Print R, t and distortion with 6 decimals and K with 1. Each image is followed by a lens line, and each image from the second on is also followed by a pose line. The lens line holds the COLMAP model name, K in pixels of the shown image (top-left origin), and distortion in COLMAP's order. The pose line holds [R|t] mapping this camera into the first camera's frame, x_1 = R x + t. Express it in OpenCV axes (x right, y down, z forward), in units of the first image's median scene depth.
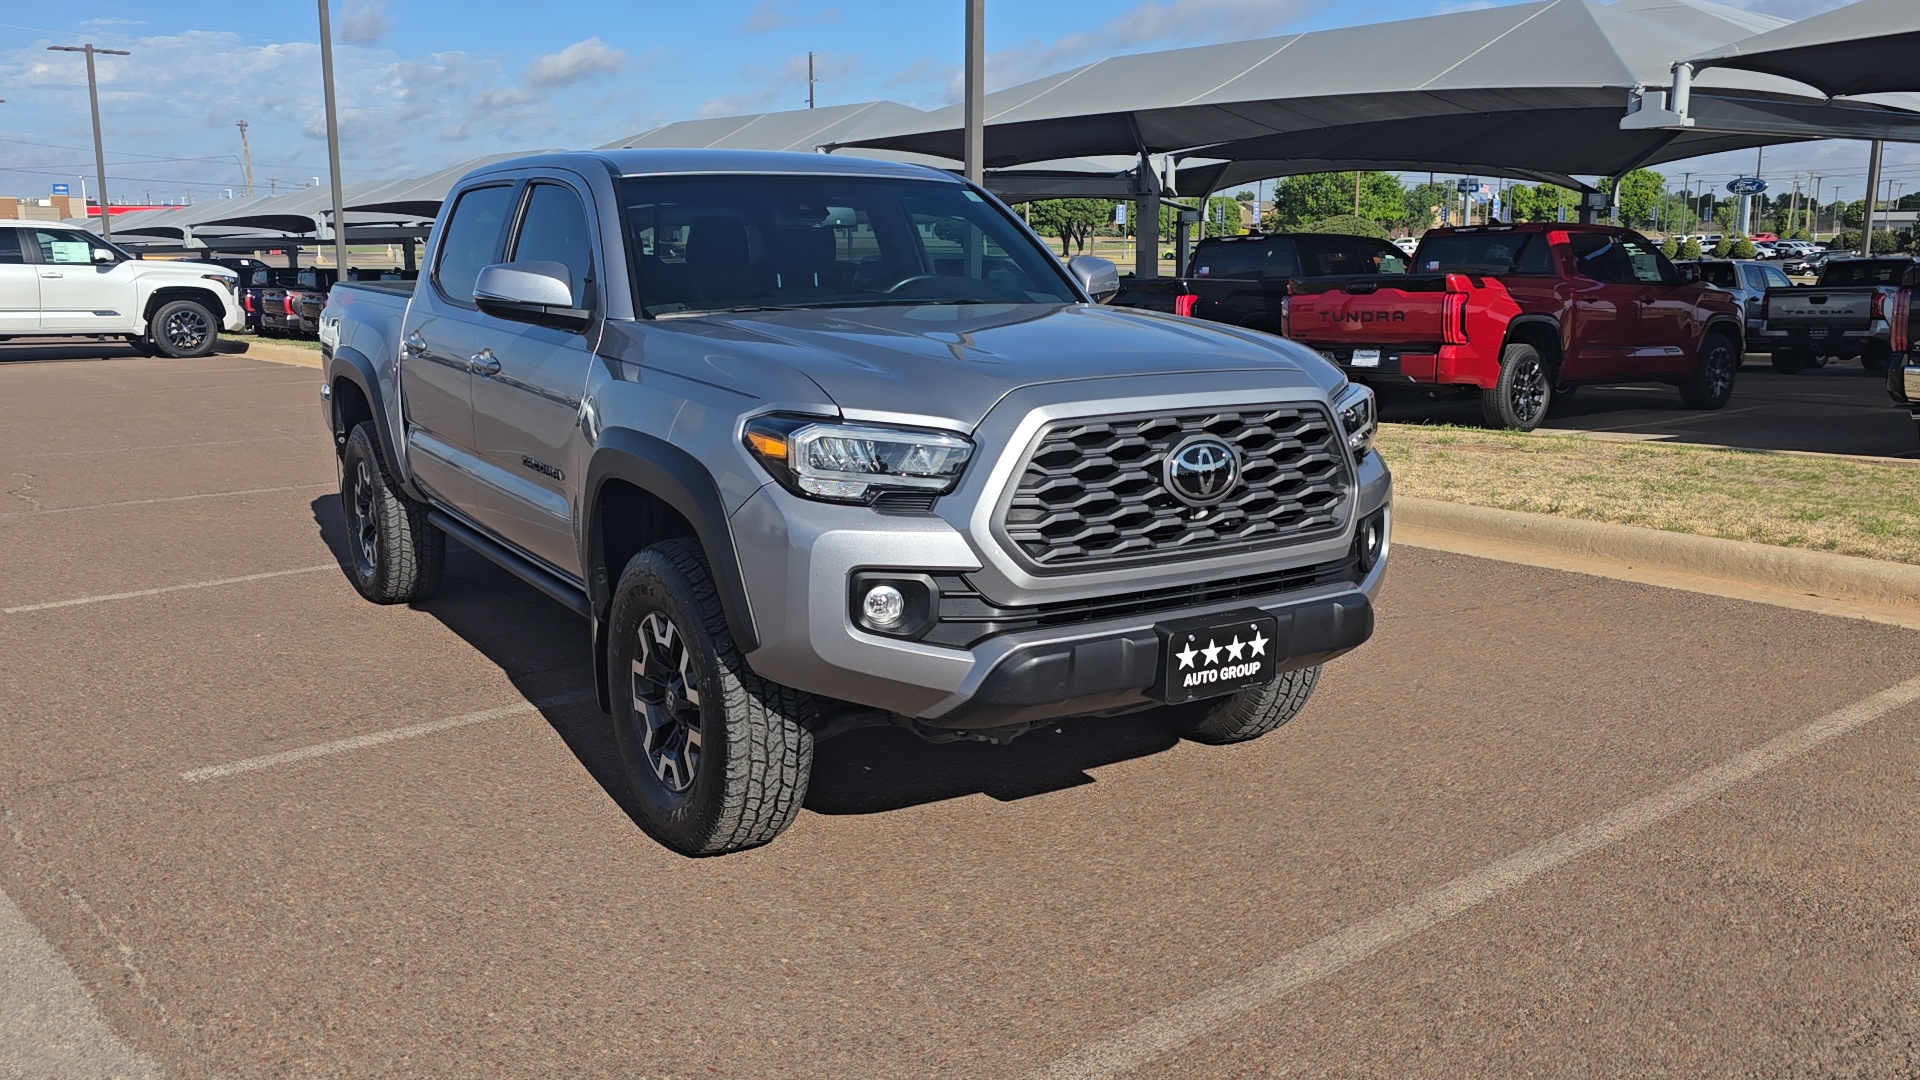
lens RADIAL K [[1619.5, 0, 964.8], [0, 1619.5, 544.3], [0, 0, 1]] dist [-0.012637, 0.016842]
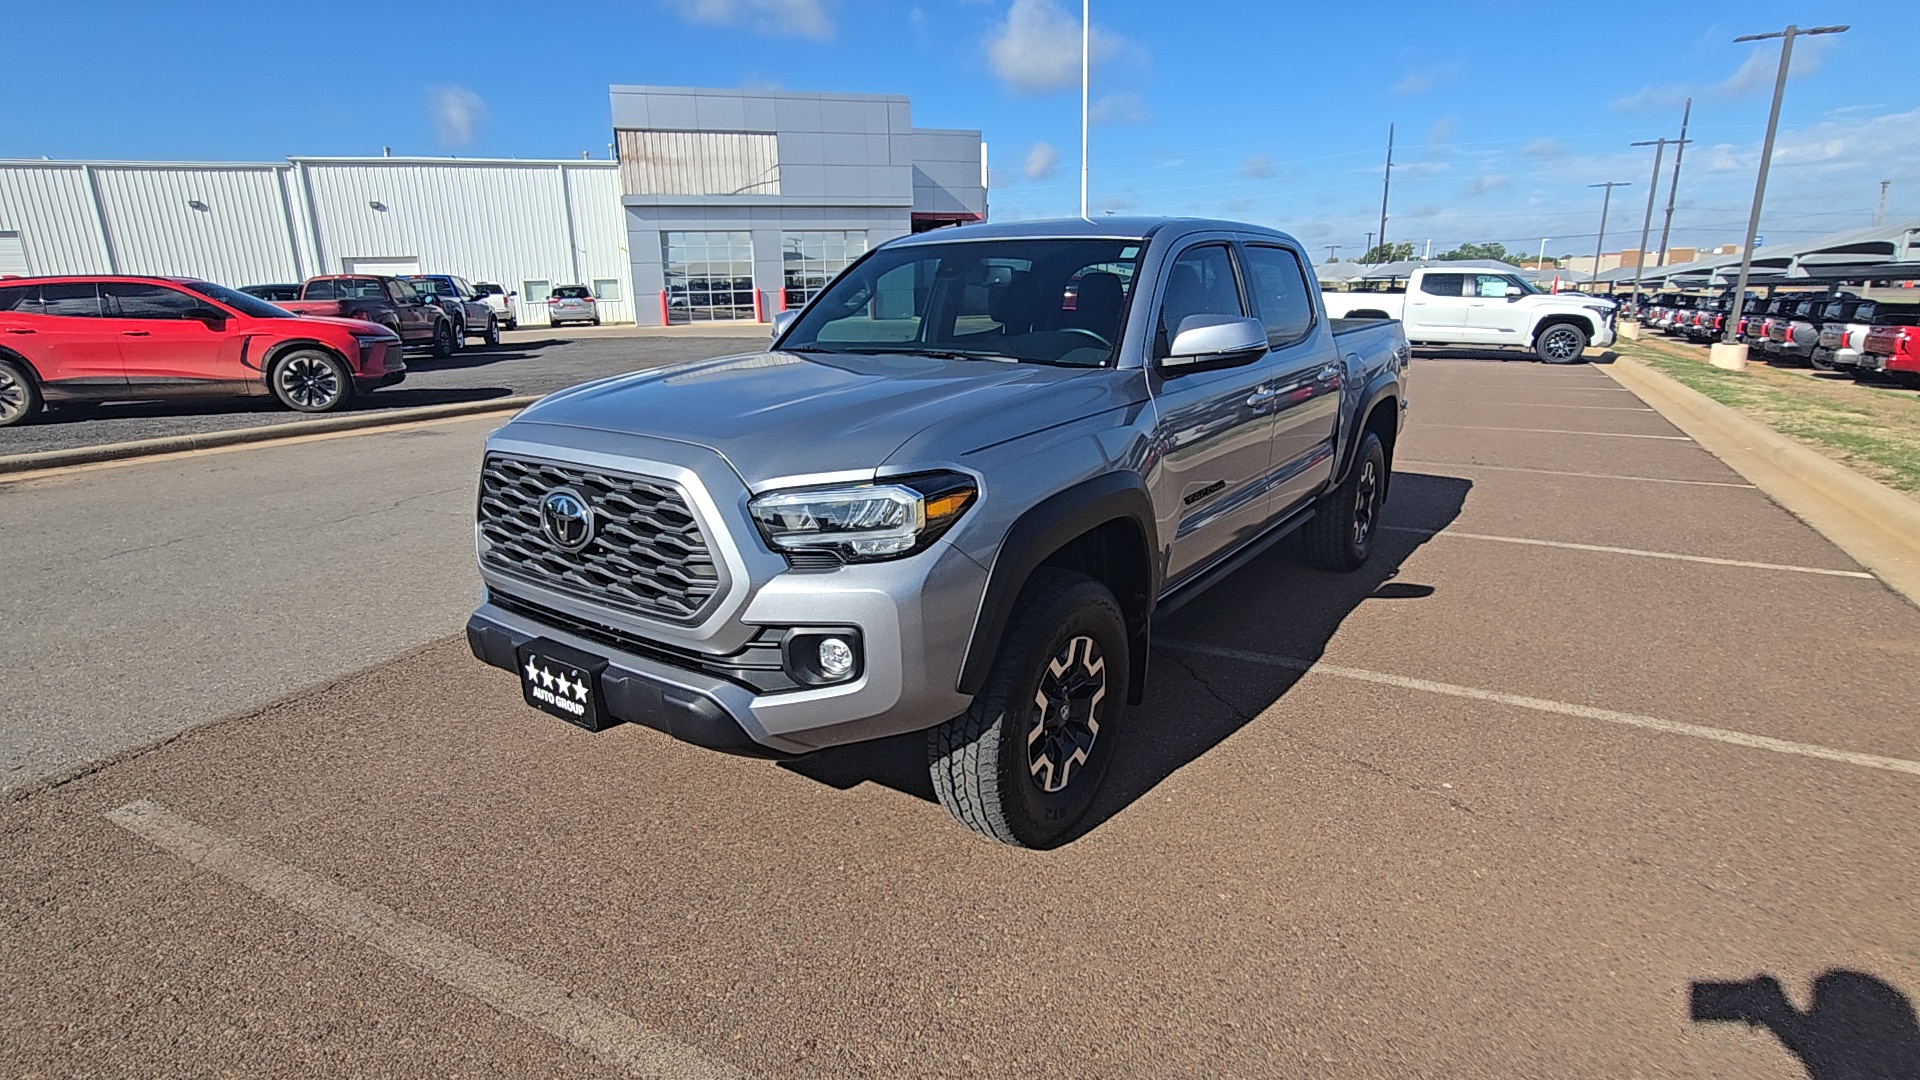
lens RADIAL K [[987.7, 0, 944.6], [0, 987.7, 551.3], [0, 0, 1]] dist [0.001060, 0.001394]
pose [[0.368174, 0.240285, -0.898171, 0.668049], [-0.163979, 0.967666, 0.191659, -0.153573], [0.915182, 0.076718, 0.395671, 0.764626]]
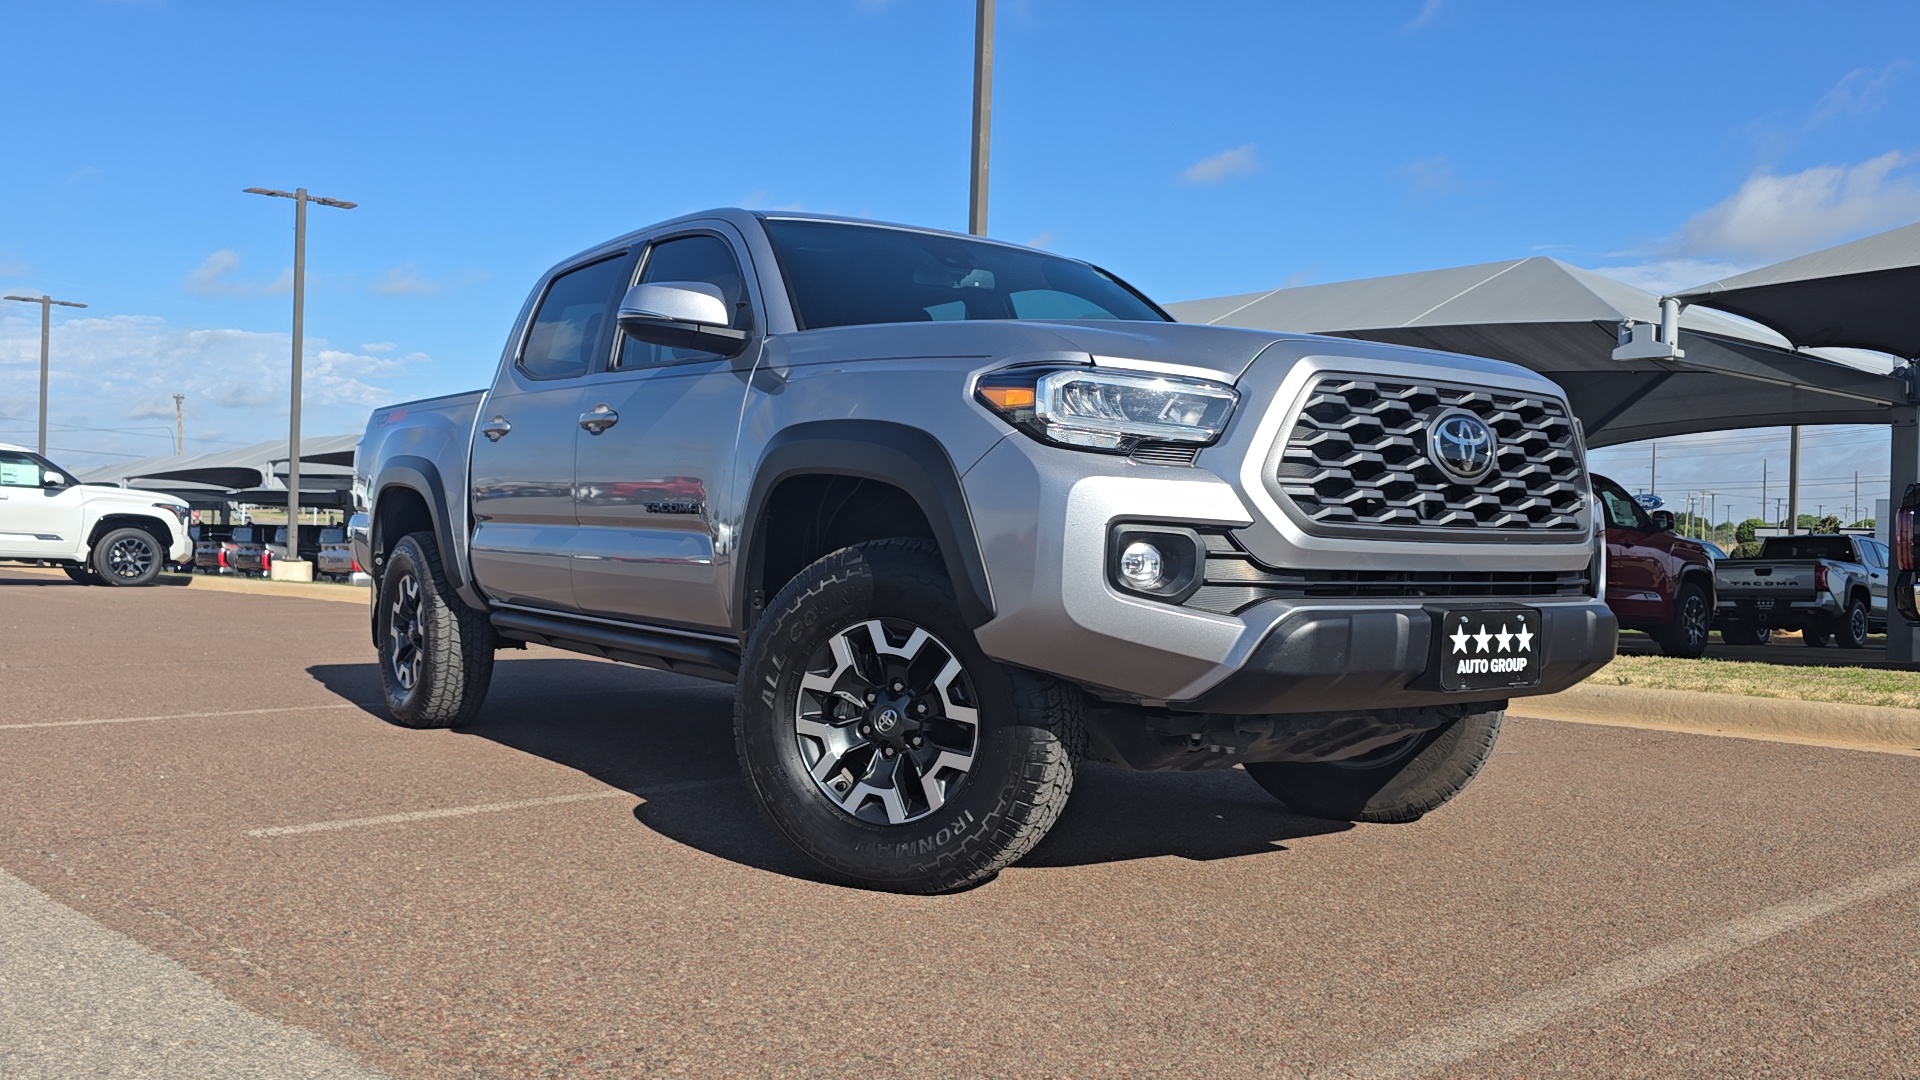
lens RADIAL K [[1619.5, 0, 970.9], [0, 1619.5, 534.2], [0, 0, 1]] dist [-0.012637, 0.016842]
pose [[0.998182, 0.026064, 0.054337, -0.145763], [-0.015108, 0.981074, -0.193043, 0.148097], [-0.058340, 0.191871, 0.979685, 0.089767]]
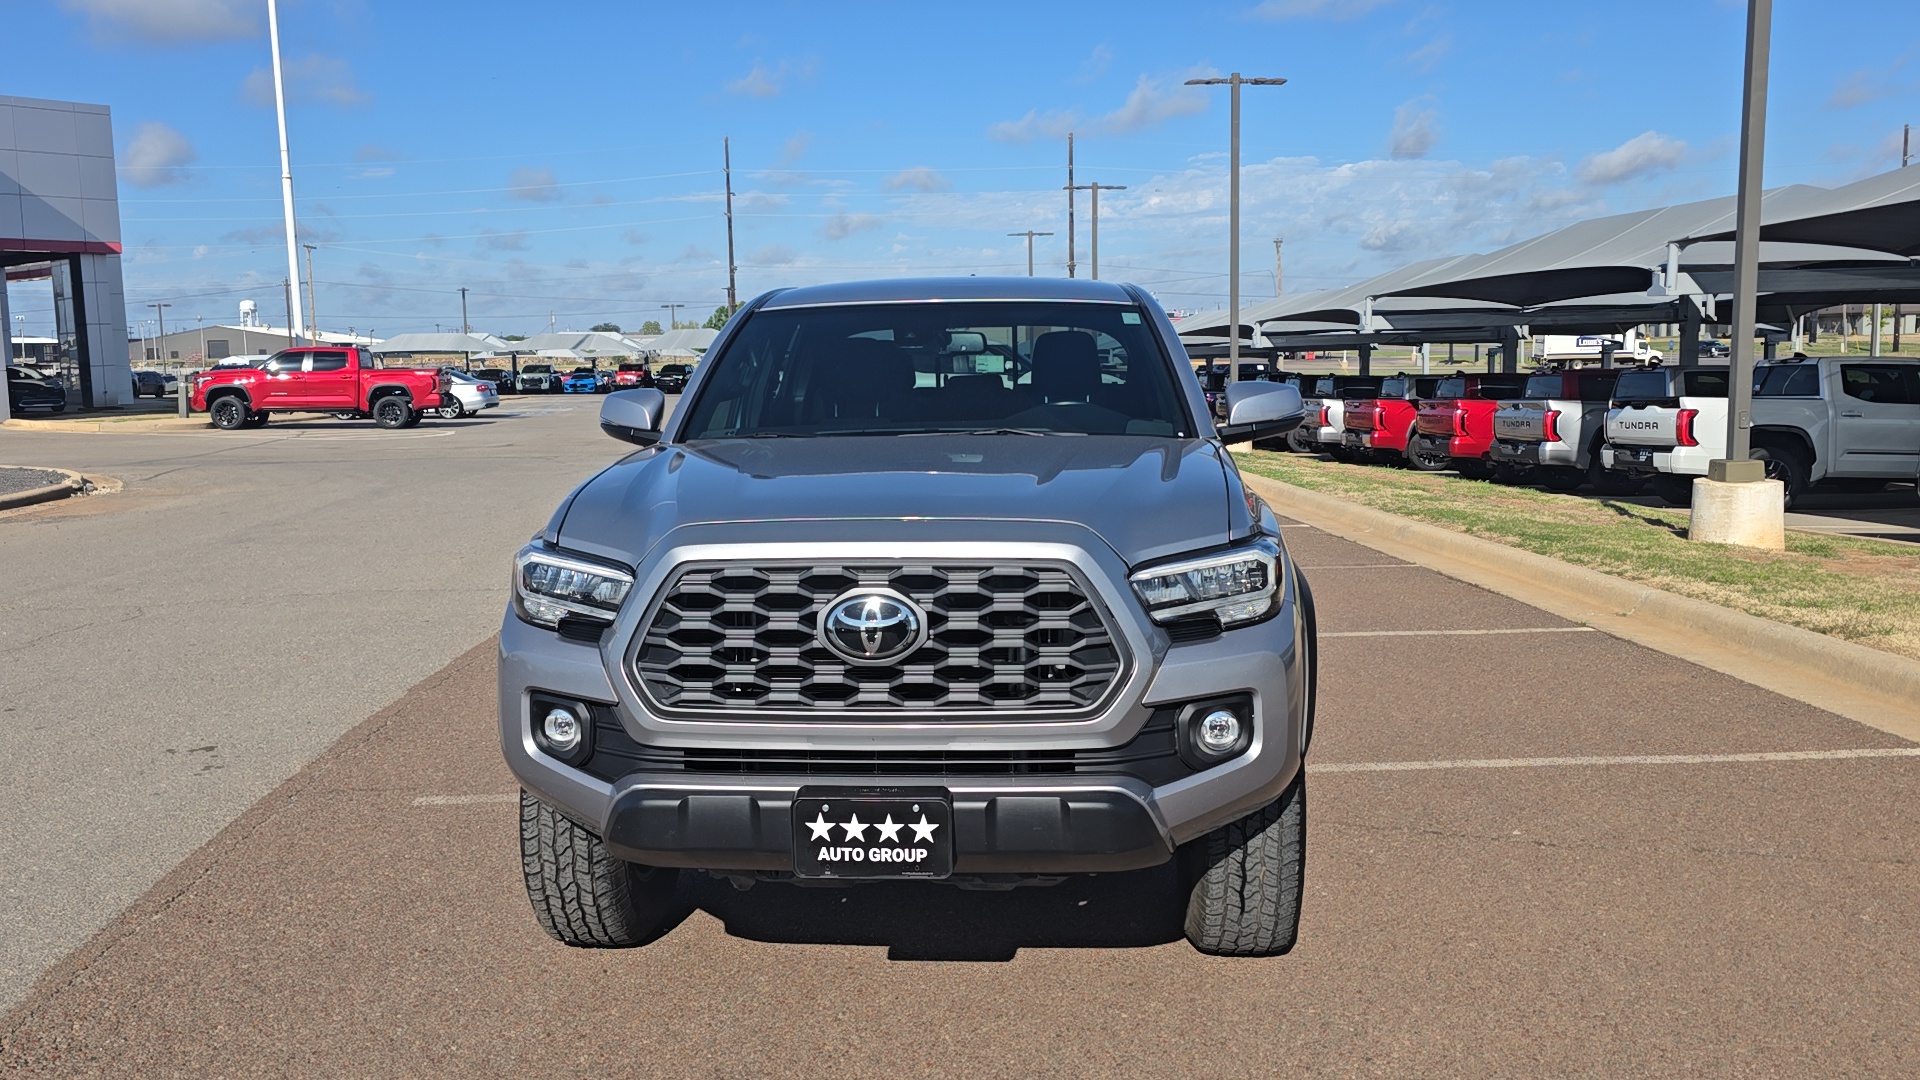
lens RADIAL K [[1619.5, 0, 951.2], [0, 1619.5, 532.6], [0, 0, 1]] dist [-0.012637, 0.016842]
pose [[0.800838, 0.056762, -0.596184, 0.568395], [-0.097802, 0.994530, -0.036686, -0.054418], [0.590841, 0.087687, 0.802009, 0.230359]]
